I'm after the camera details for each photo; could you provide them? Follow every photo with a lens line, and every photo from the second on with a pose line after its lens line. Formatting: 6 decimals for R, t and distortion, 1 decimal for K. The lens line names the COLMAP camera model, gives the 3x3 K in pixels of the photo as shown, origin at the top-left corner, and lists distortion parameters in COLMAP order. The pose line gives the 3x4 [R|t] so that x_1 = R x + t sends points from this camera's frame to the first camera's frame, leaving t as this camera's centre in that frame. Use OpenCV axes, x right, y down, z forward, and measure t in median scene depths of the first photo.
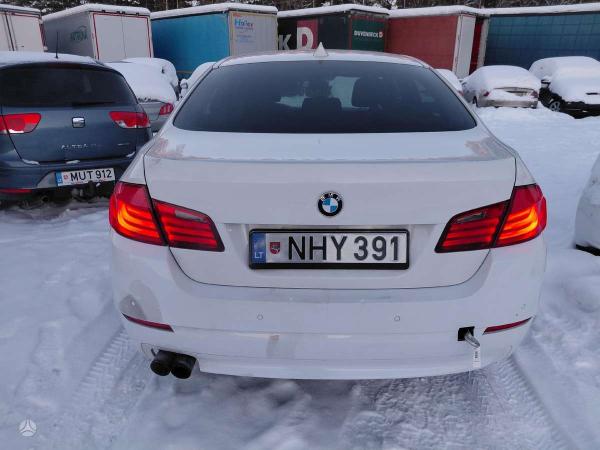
lens RADIAL K [[438.0, 0, 299.9], [0, 438.0, 208.2], [0, 0, 1]] dist [-0.004762, 0.054401]
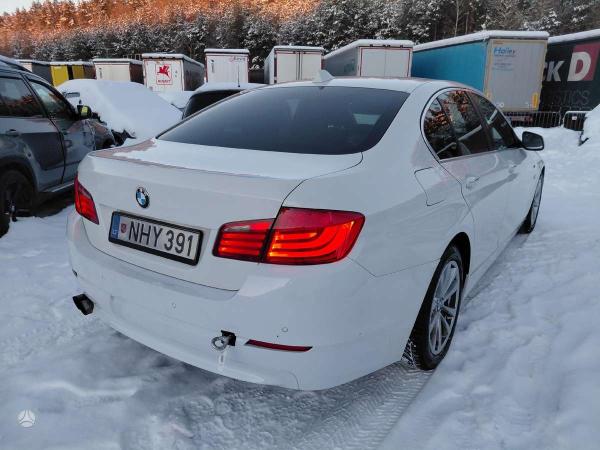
lens RADIAL K [[434.2, 0, 331.0], [0, 434.2, 212.1], [0, 0, 1]] dist [0.070664, -0.071429]
pose [[0.864567, 0.144173, -0.481392, 1.057984], [-0.168977, 0.985585, -0.008303, -0.046099], [0.473256, 0.088523, 0.876466, 0.169157]]
